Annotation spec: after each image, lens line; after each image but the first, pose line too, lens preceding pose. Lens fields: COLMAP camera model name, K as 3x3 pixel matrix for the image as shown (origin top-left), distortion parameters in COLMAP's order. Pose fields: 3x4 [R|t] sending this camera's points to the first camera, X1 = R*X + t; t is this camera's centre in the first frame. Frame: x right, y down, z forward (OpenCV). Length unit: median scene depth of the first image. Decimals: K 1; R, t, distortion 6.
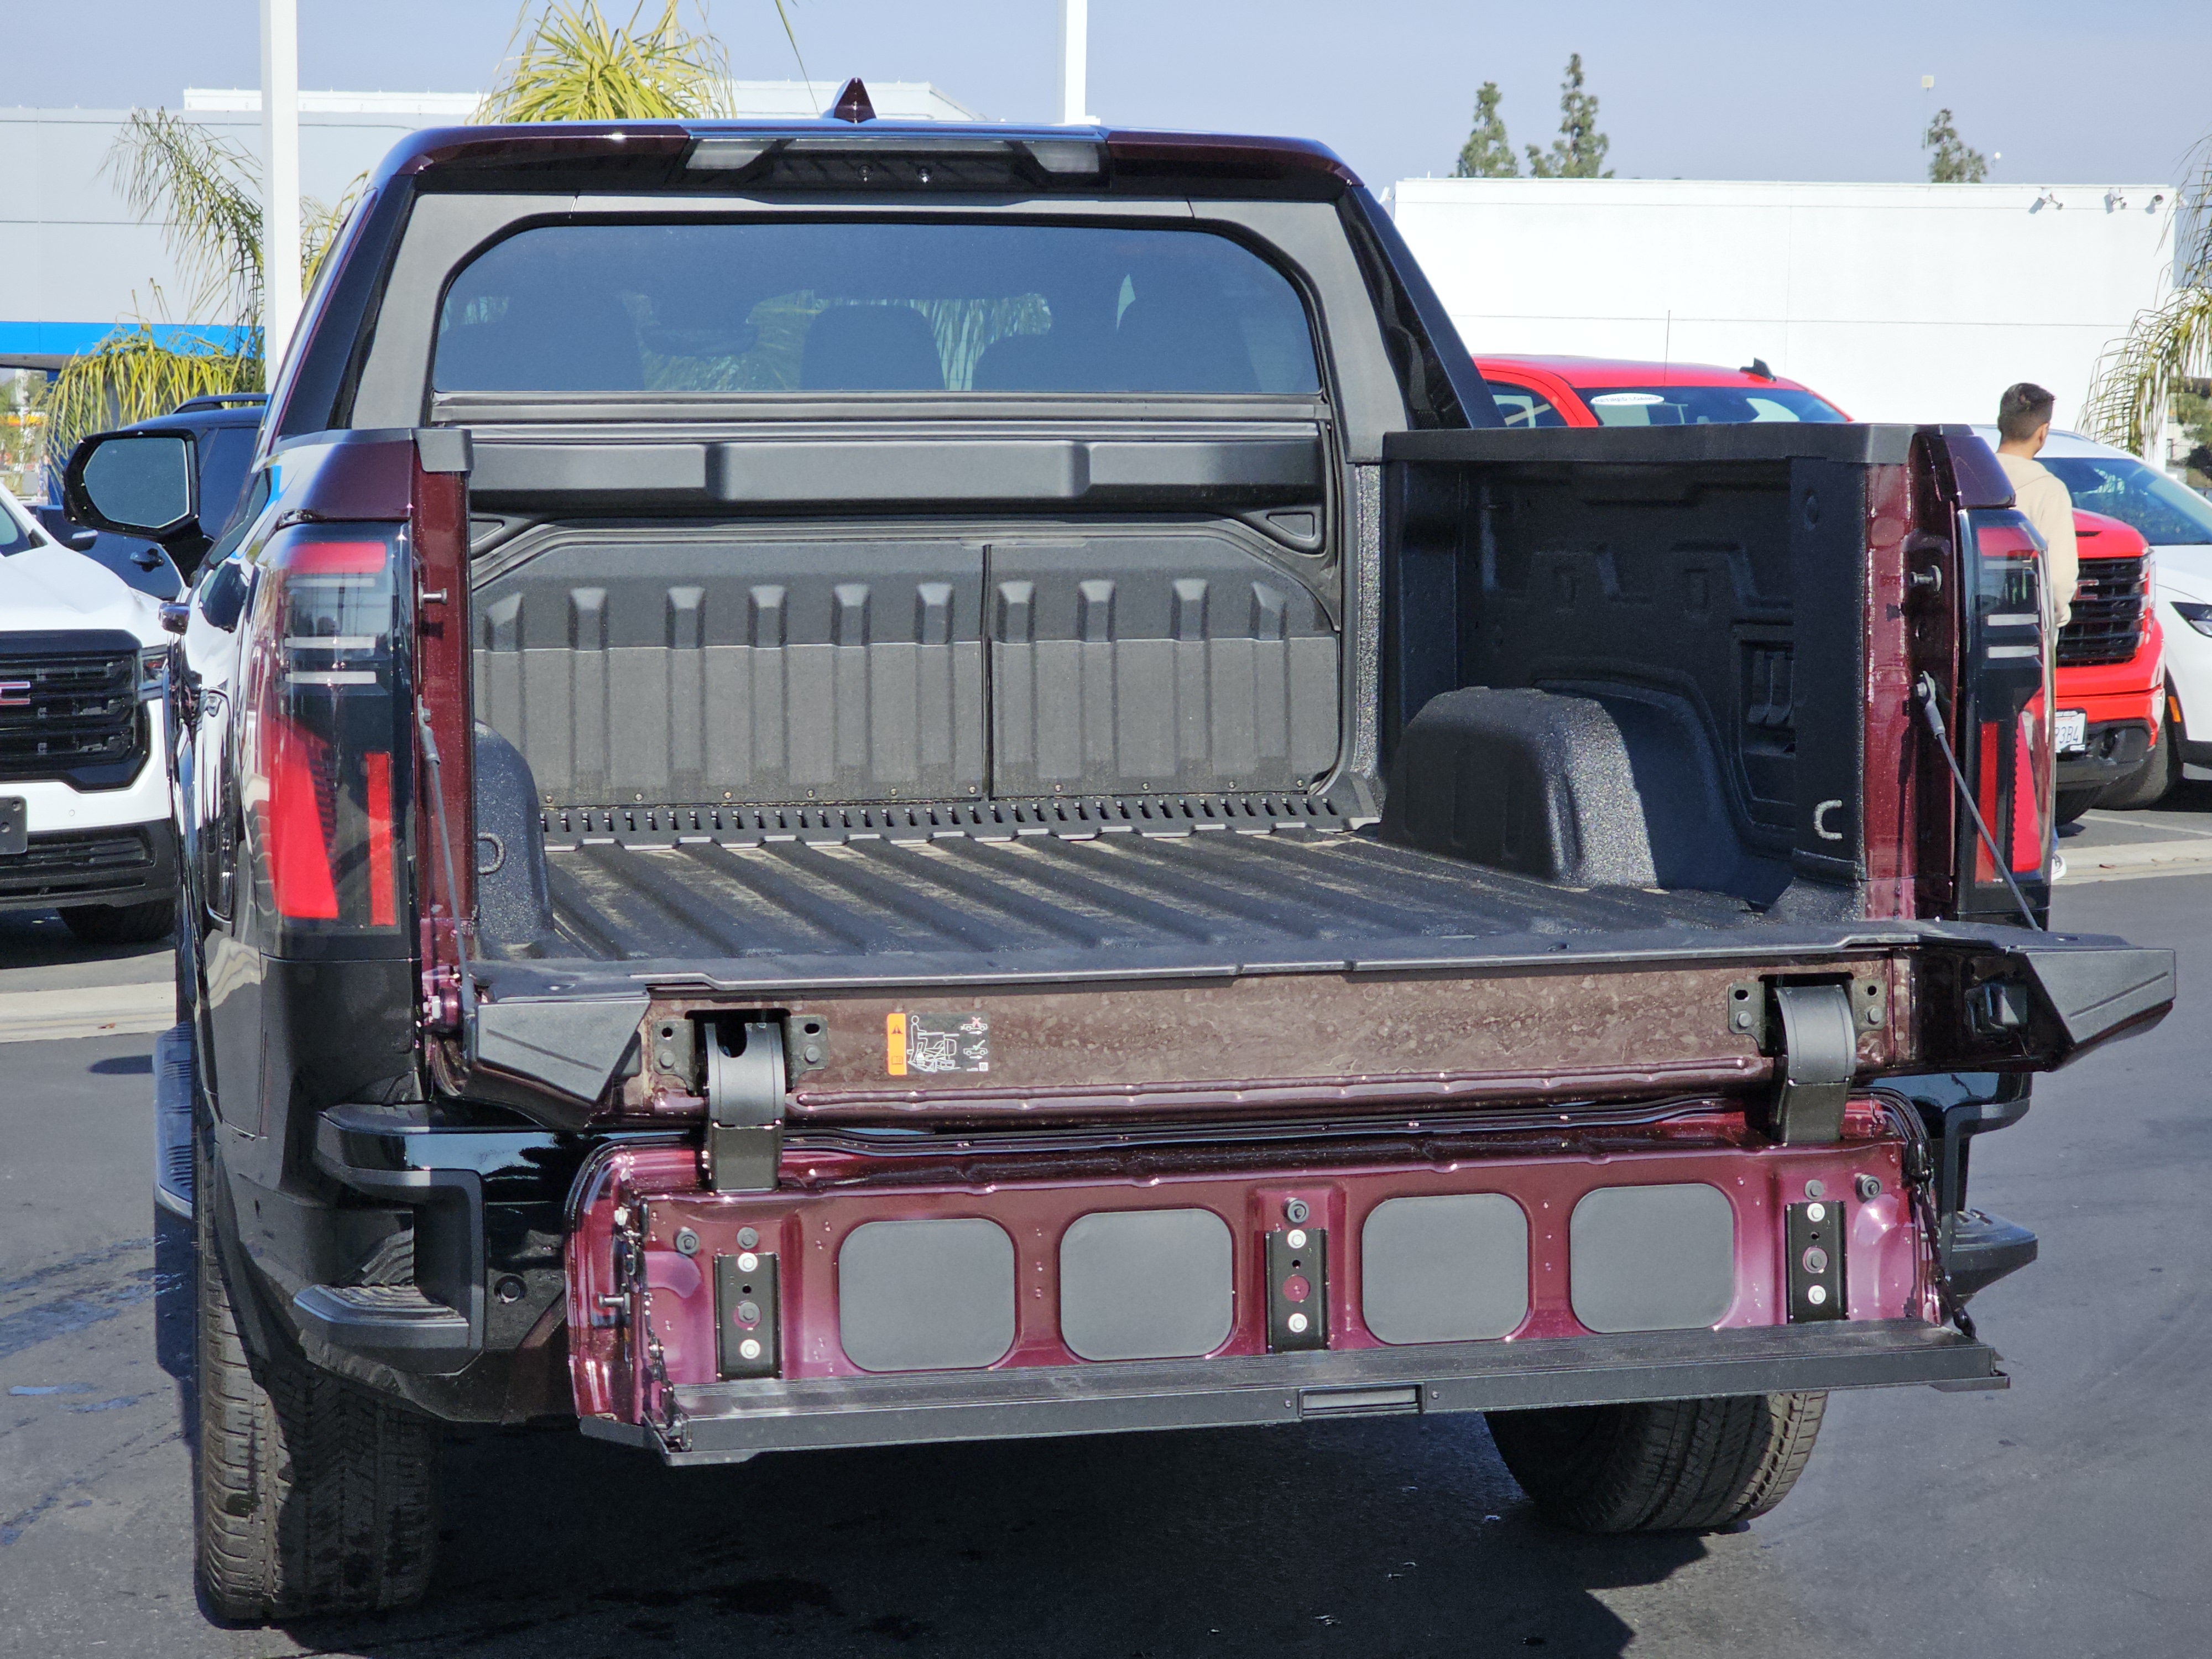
lens RADIAL K [[4319.6, 0, 1106.0], [0, 4319.6, 829.5], [0, 0, 1]] dist [-0.023096, 0.510502]
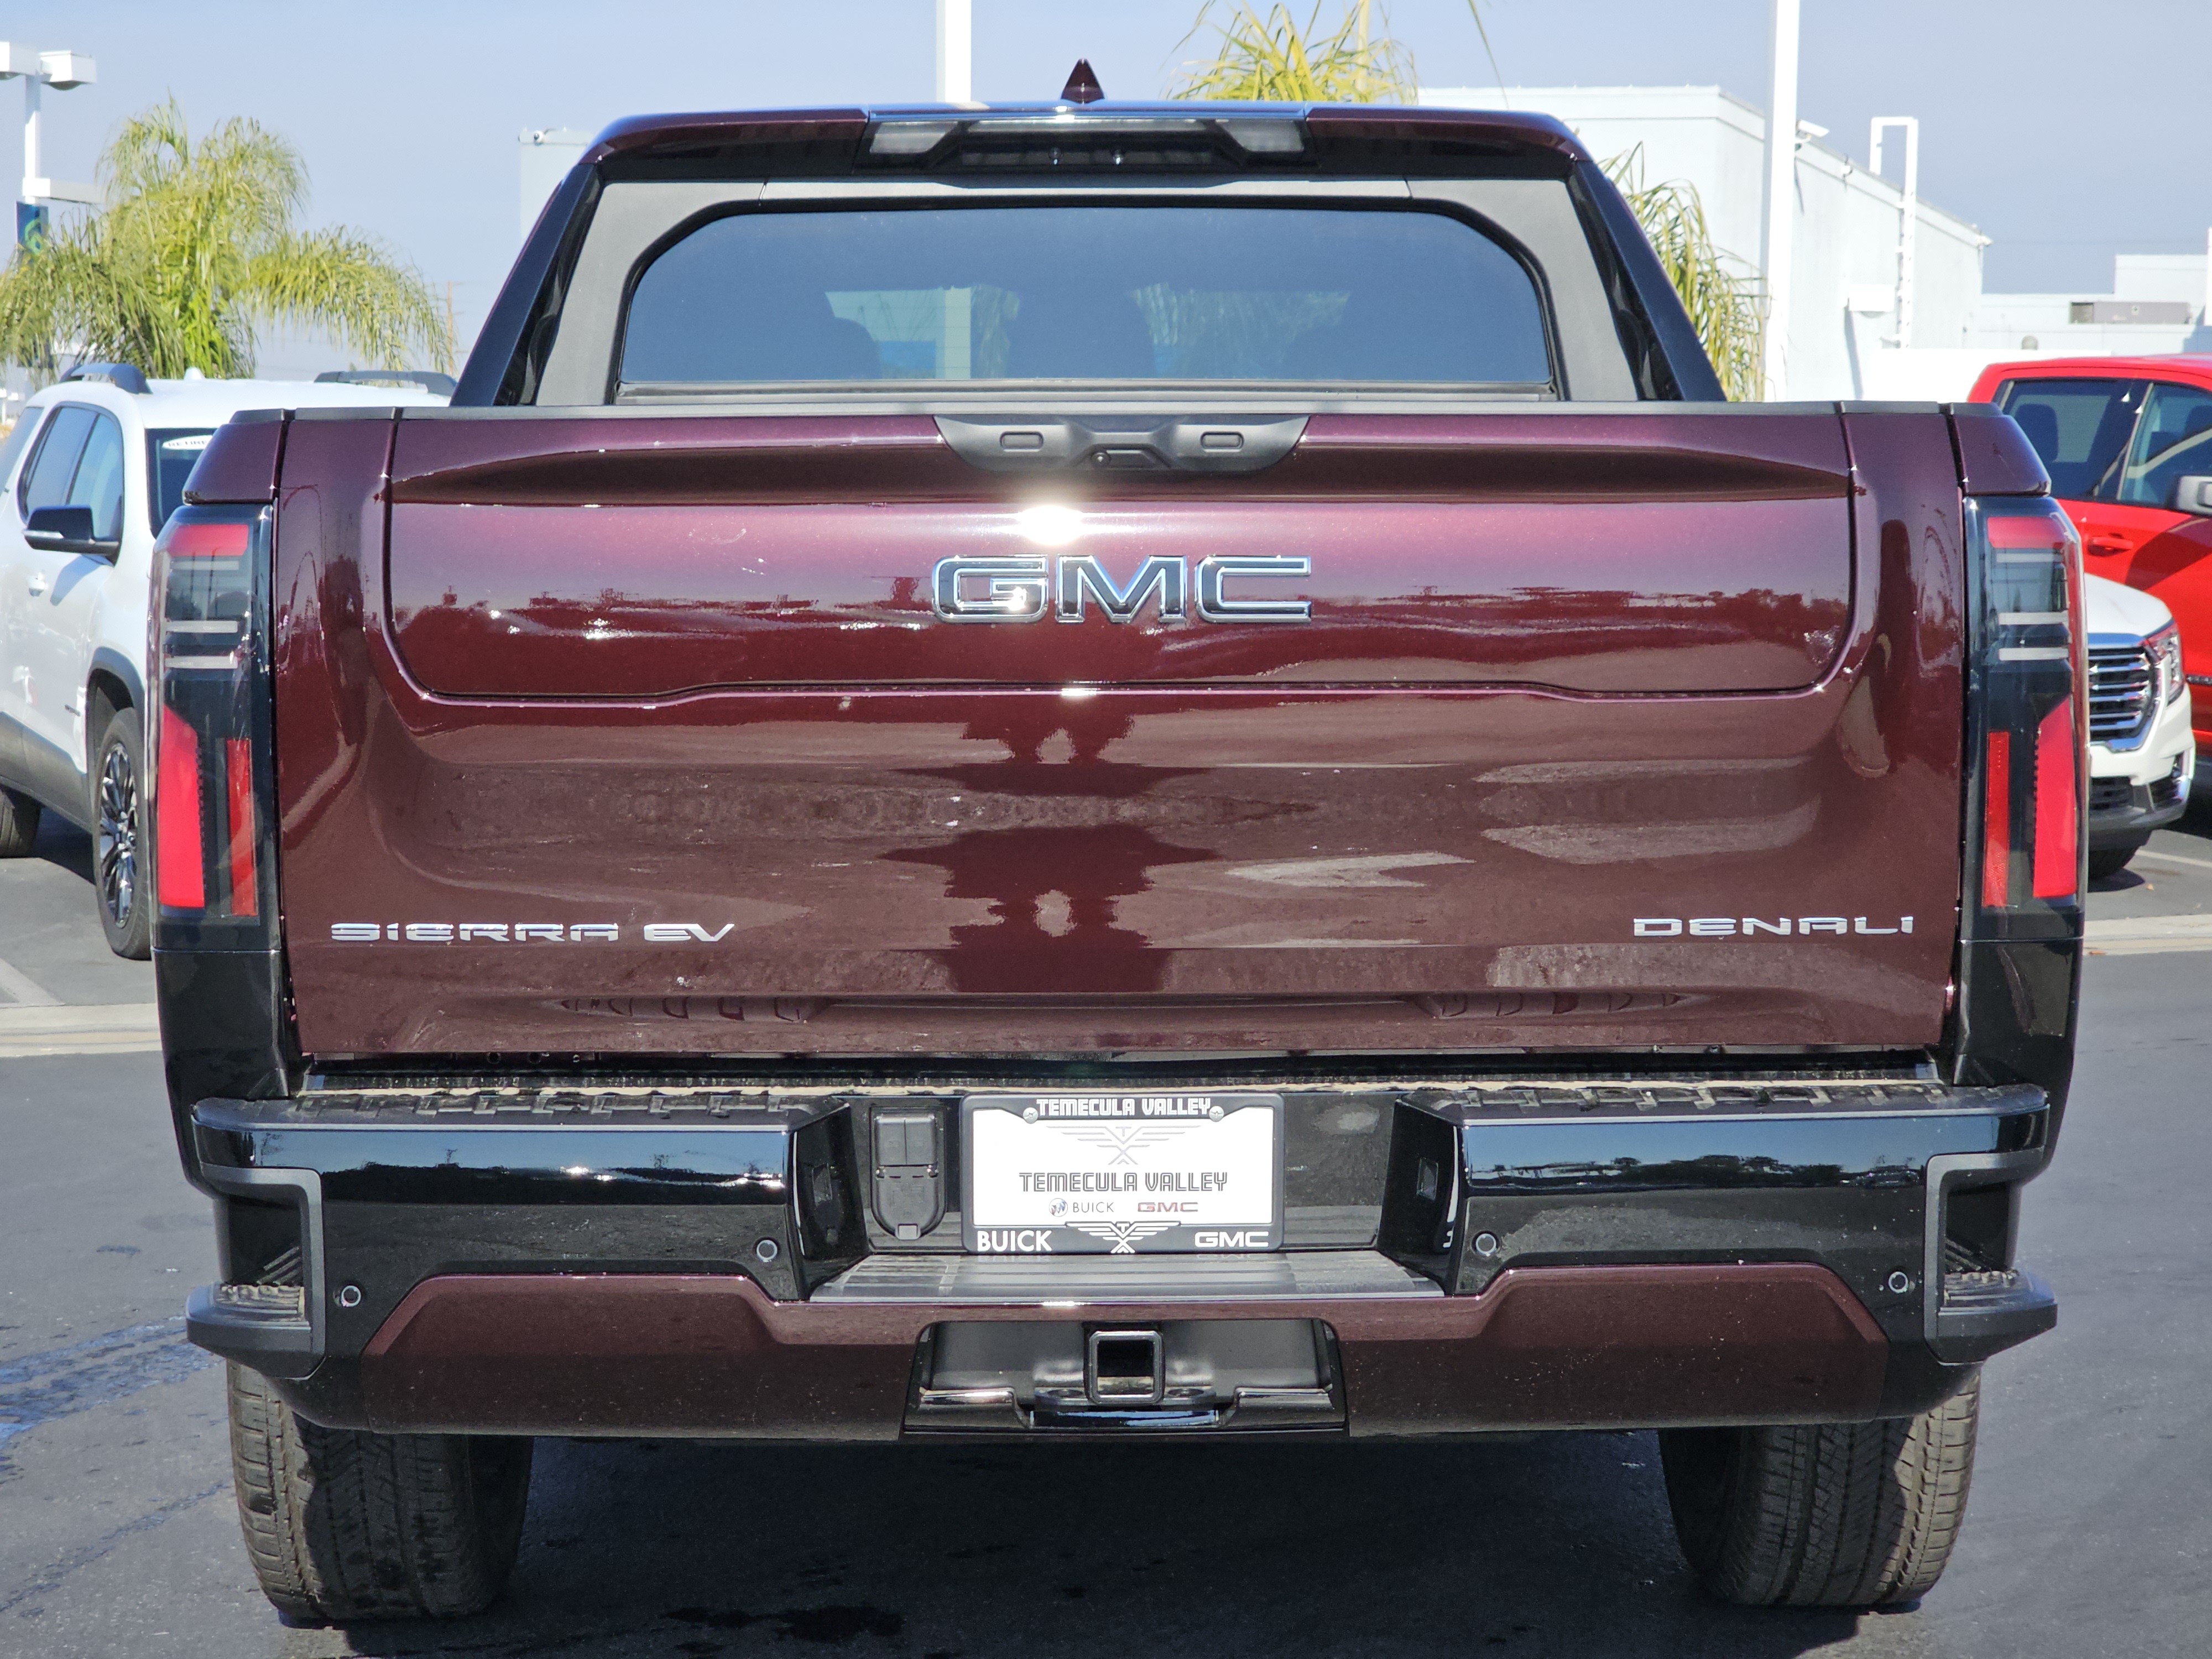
lens RADIAL K [[4356.8, 0, 1106.0], [0, 4356.8, 829.5], [0, 0, 1]] dist [-0.387263, 3.500003]
pose [[0.978857, 0.017325, -0.203809, 0.157381], [-0.018506, 0.999821, -0.003890, 0.002053], [0.203705, 0.007580, 0.979003, 0.060016]]
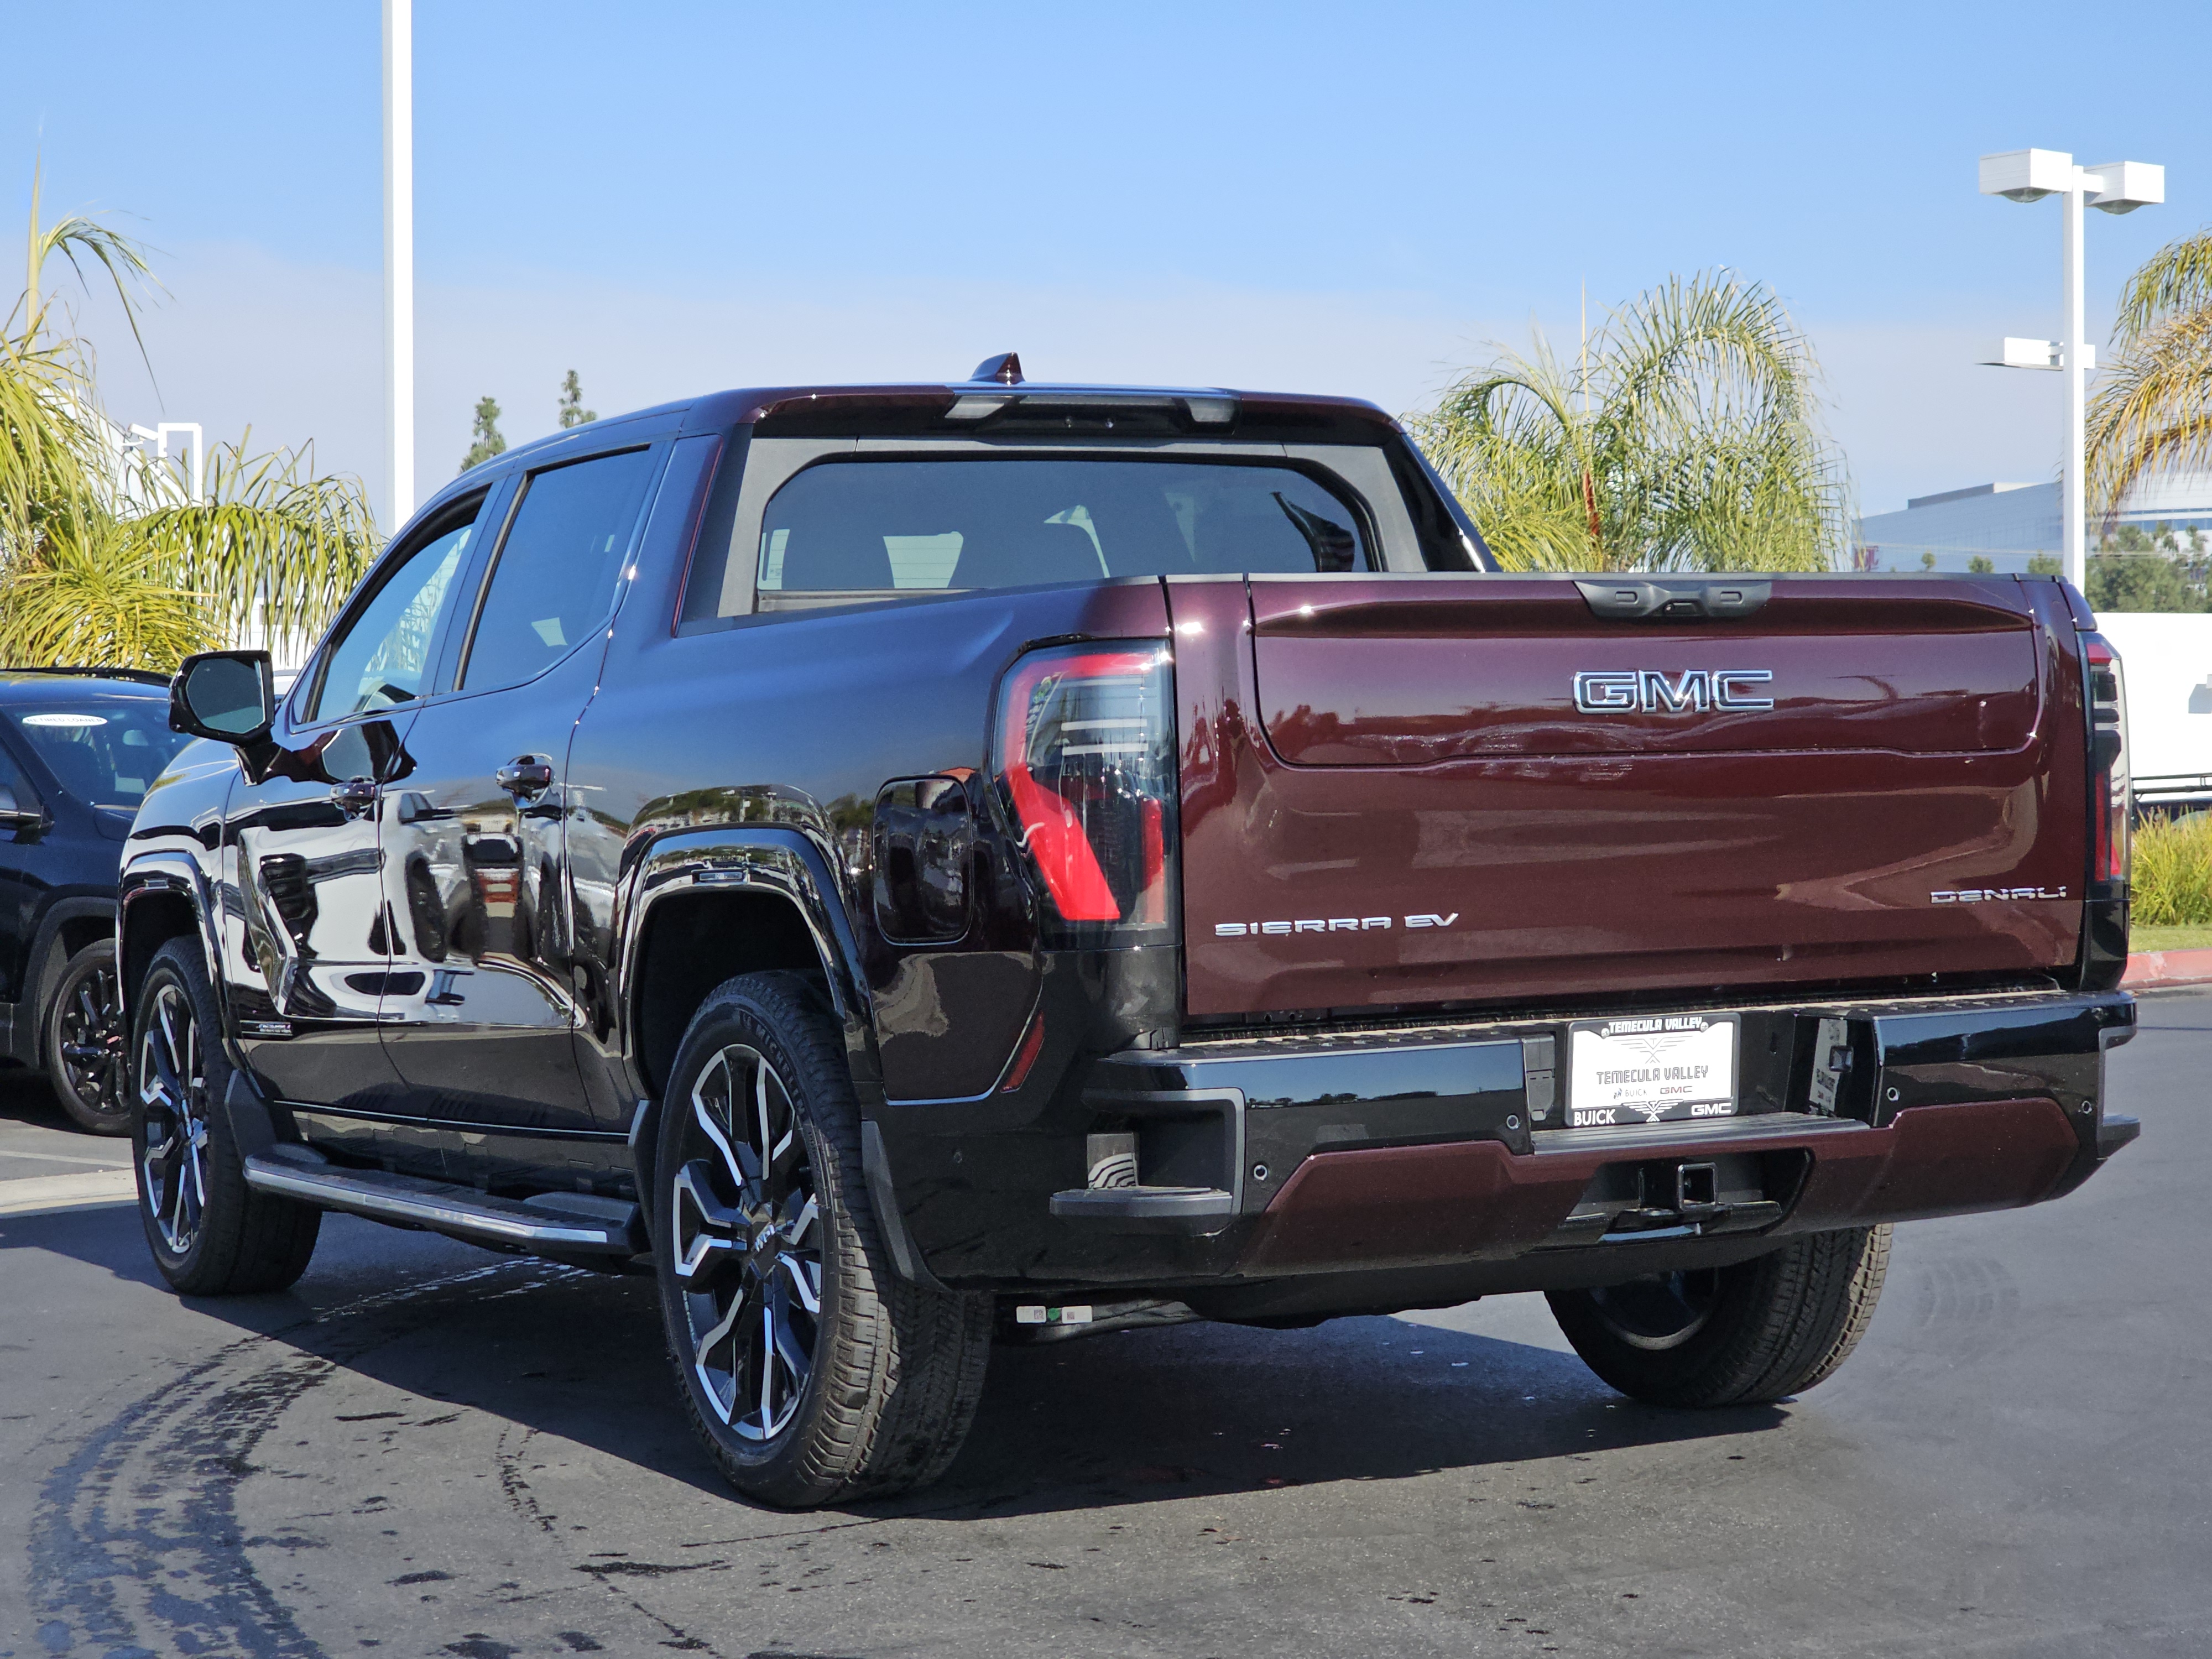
lens RADIAL K [[4319.6, 0, 1106.0], [0, 4319.6, 829.5], [0, 0, 1]] dist [-0.023096, 0.510502]
pose [[0.969302, -0.023504, 0.244748, -0.377385], [0.041163, 0.996884, -0.067290, 0.061853], [-0.242404, 0.075299, 0.967249, -0.271317]]
